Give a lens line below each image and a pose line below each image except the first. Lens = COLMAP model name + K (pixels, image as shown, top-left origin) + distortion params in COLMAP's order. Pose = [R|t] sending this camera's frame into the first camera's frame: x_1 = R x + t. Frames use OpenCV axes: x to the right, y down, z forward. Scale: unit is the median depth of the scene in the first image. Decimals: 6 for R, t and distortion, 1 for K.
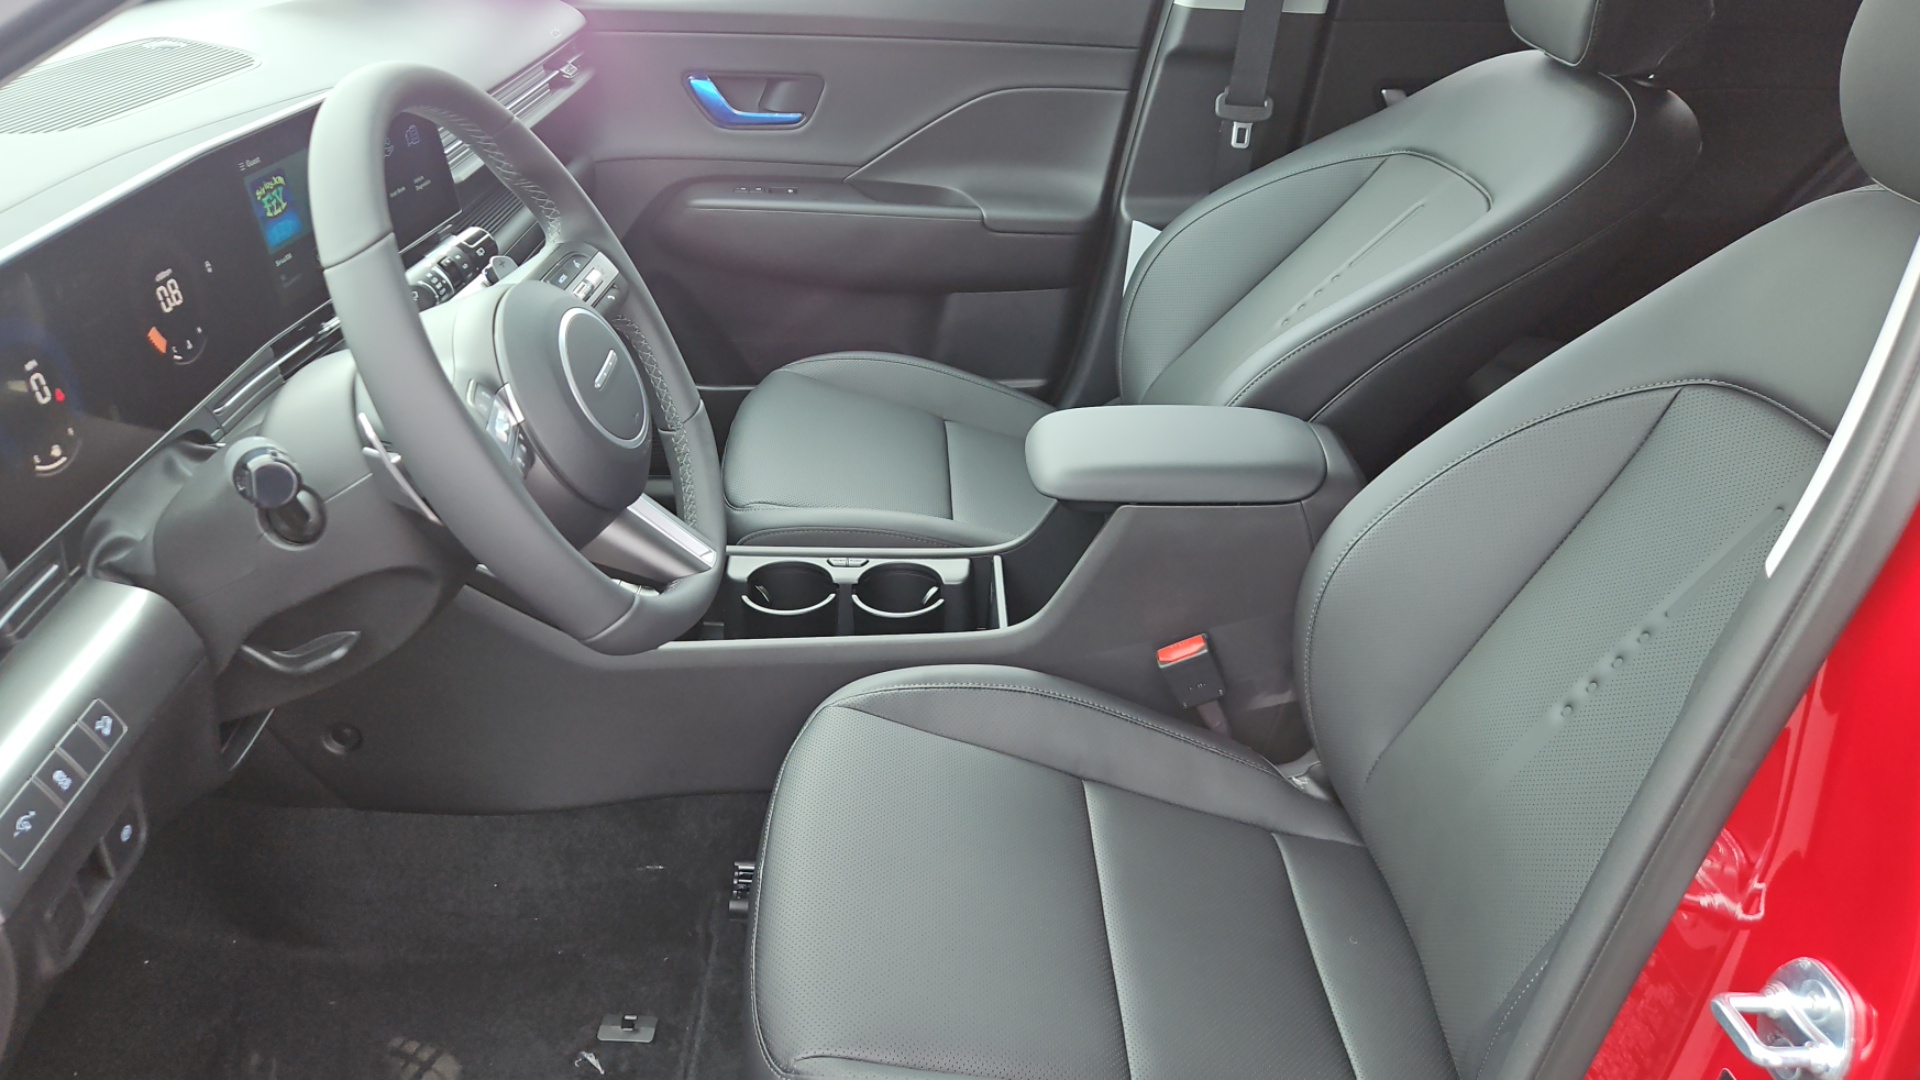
lens RADIAL K [[1400.7, 0, 944.3], [0, 1400.7, 547.3], [0, 0, 1]] dist [0.060800, -0.026406]
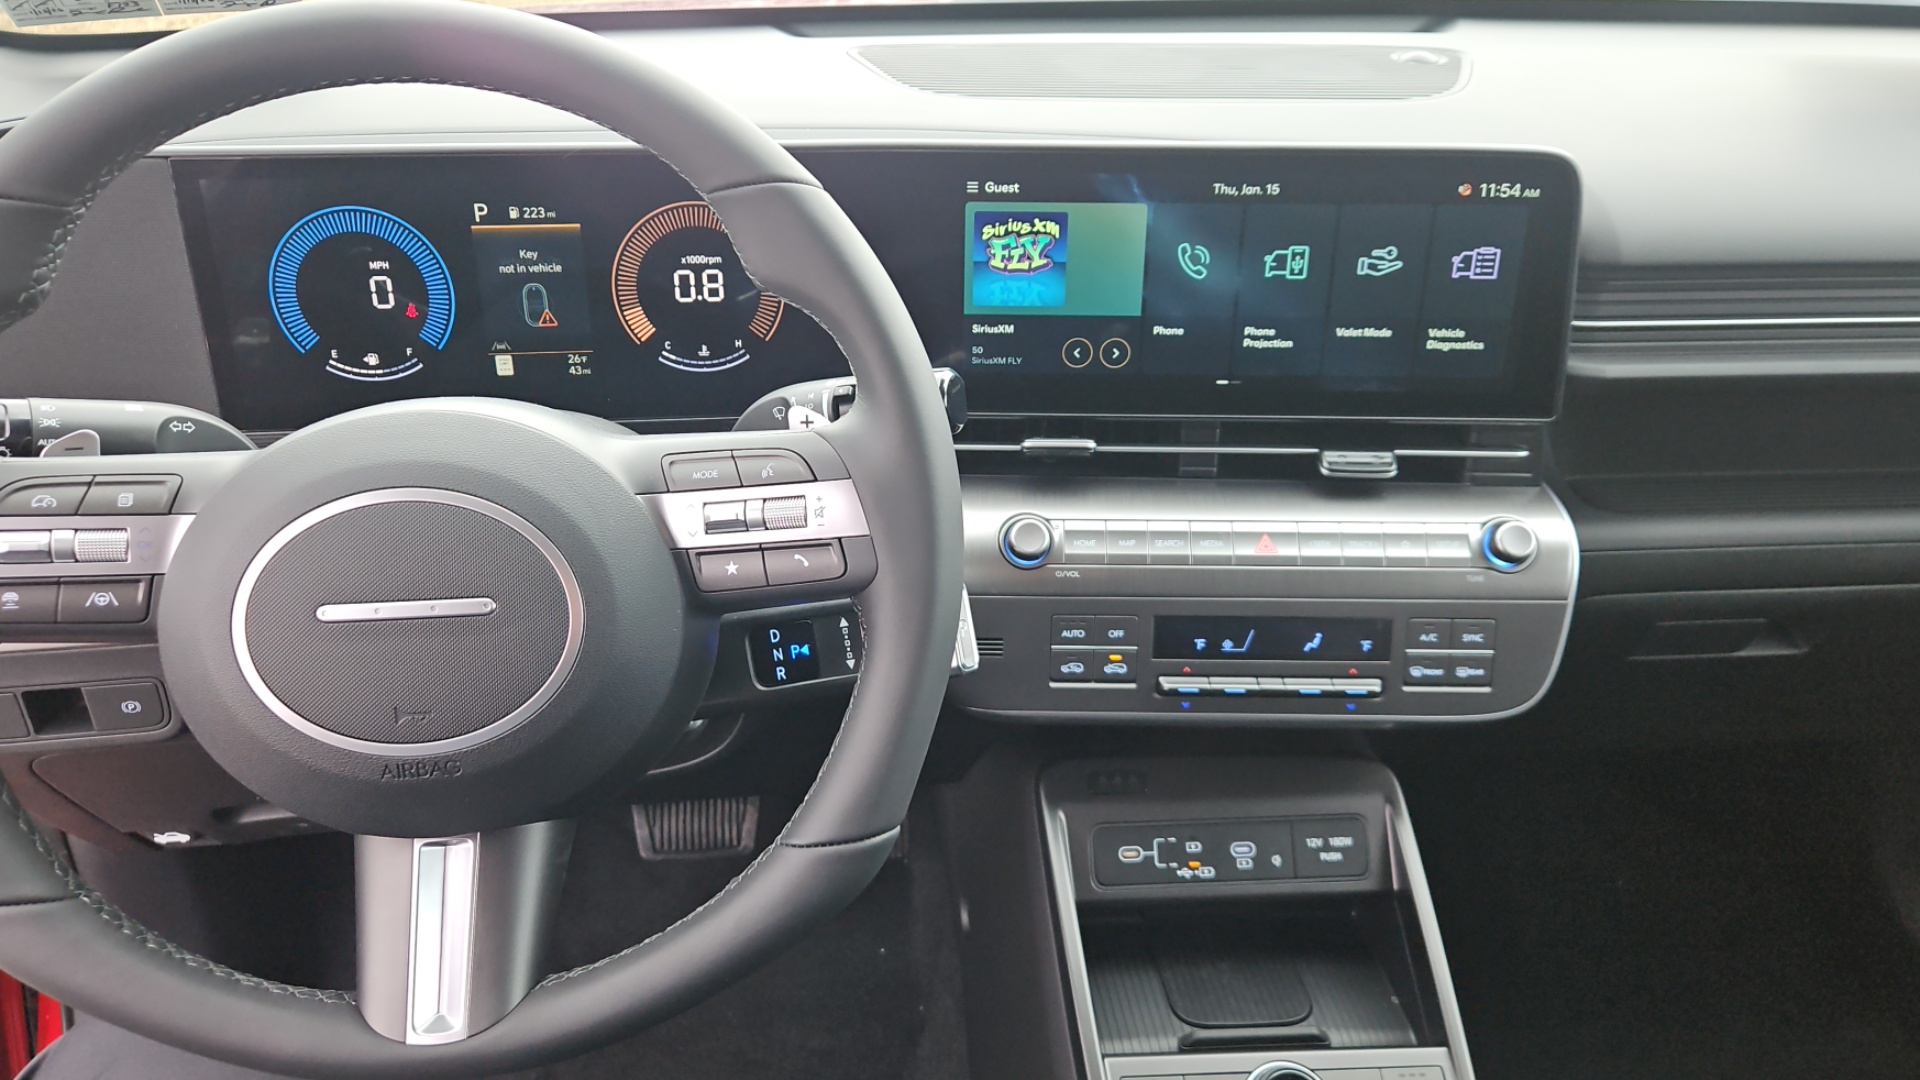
lens RADIAL K [[1400.7, 0, 955.6], [0, 1400.7, 540.7], [0, 0, 1]] dist [0.060800, -0.026406]
pose [[0.084955, 0.452842, -0.887534, 0.202567], [-0.492272, 0.793523, 0.357755, -0.380129], [0.866285, 0.406515, 0.290336, 0.880354]]
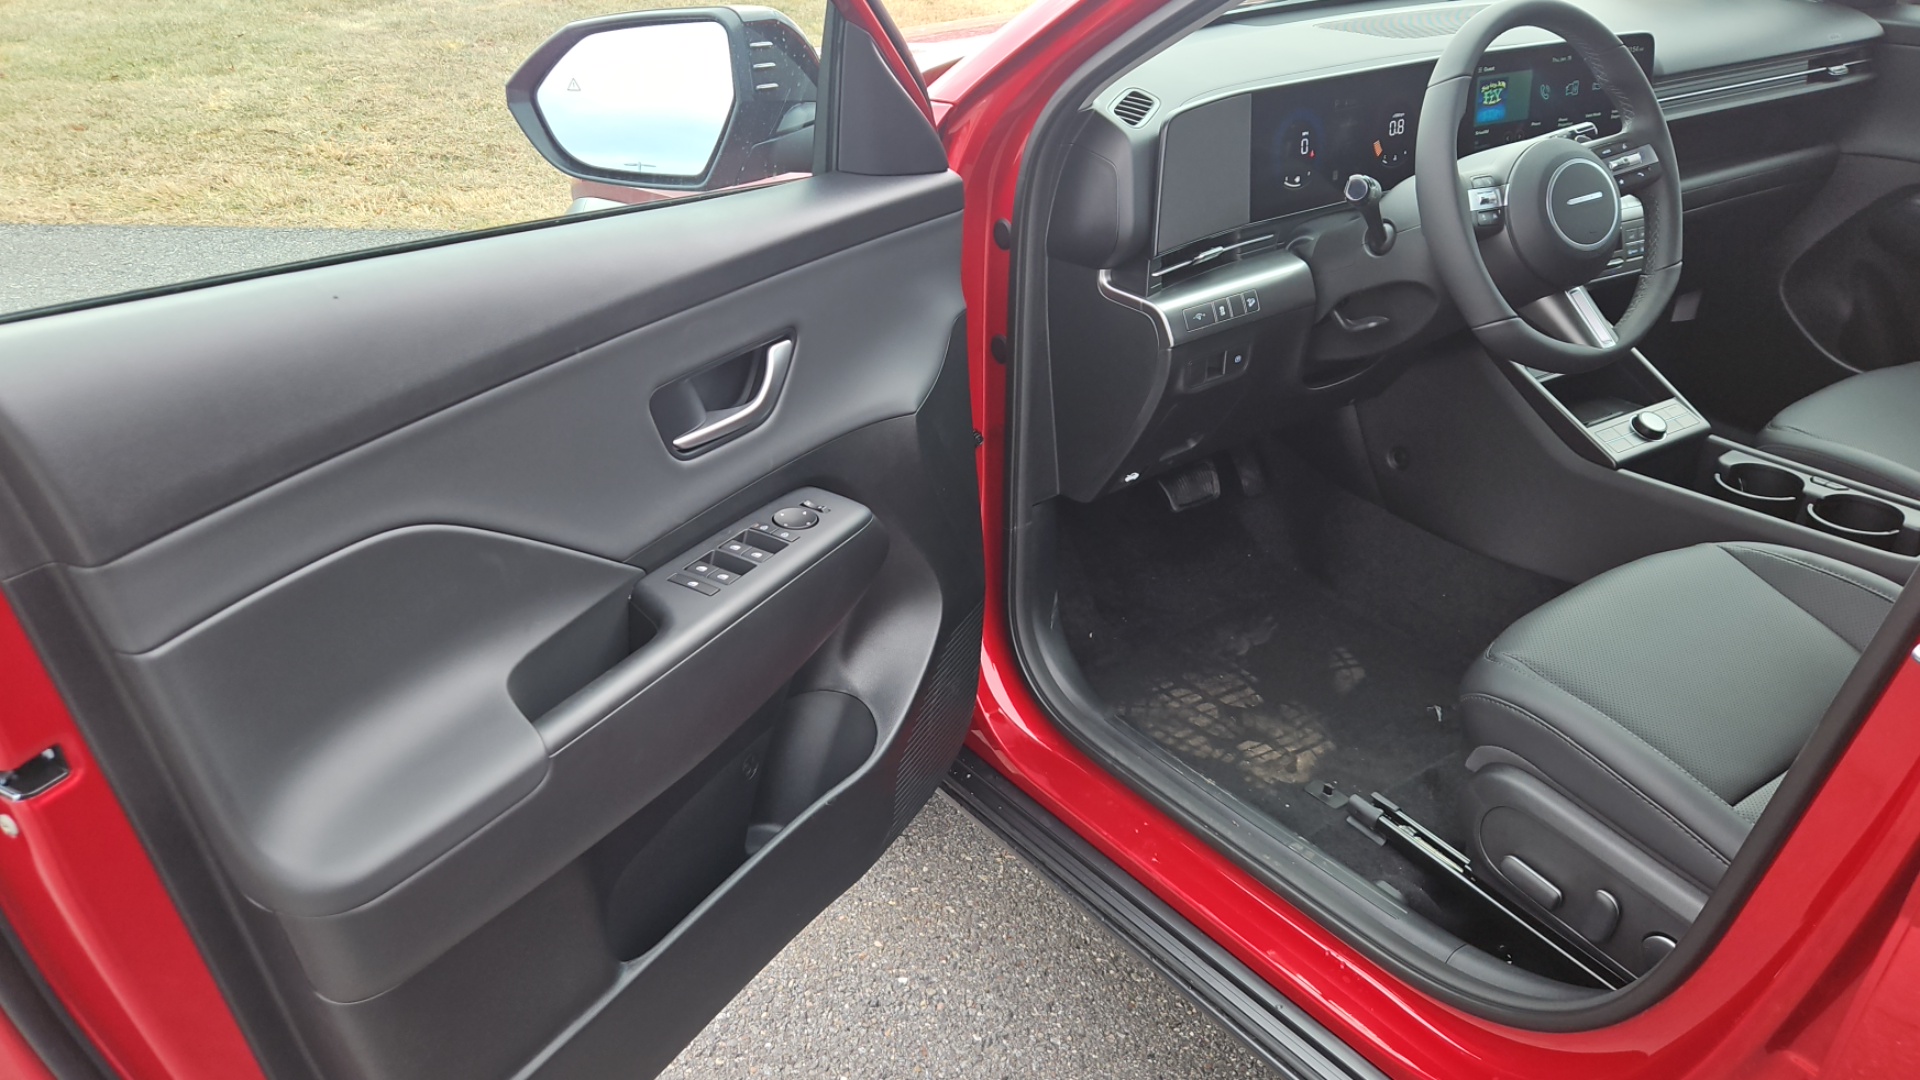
lens RADIAL K [[1400.7, 0, 953.6], [0, 1400.7, 536.7], [0, 0, 1]] dist [0.060800, -0.026406]
pose [[0.571080, 0.361019, -0.737246, 0.573037], [-0.387047, 0.910426, 0.146011, 0.223581], [0.723921, 0.201965, 0.659658, -0.419952]]
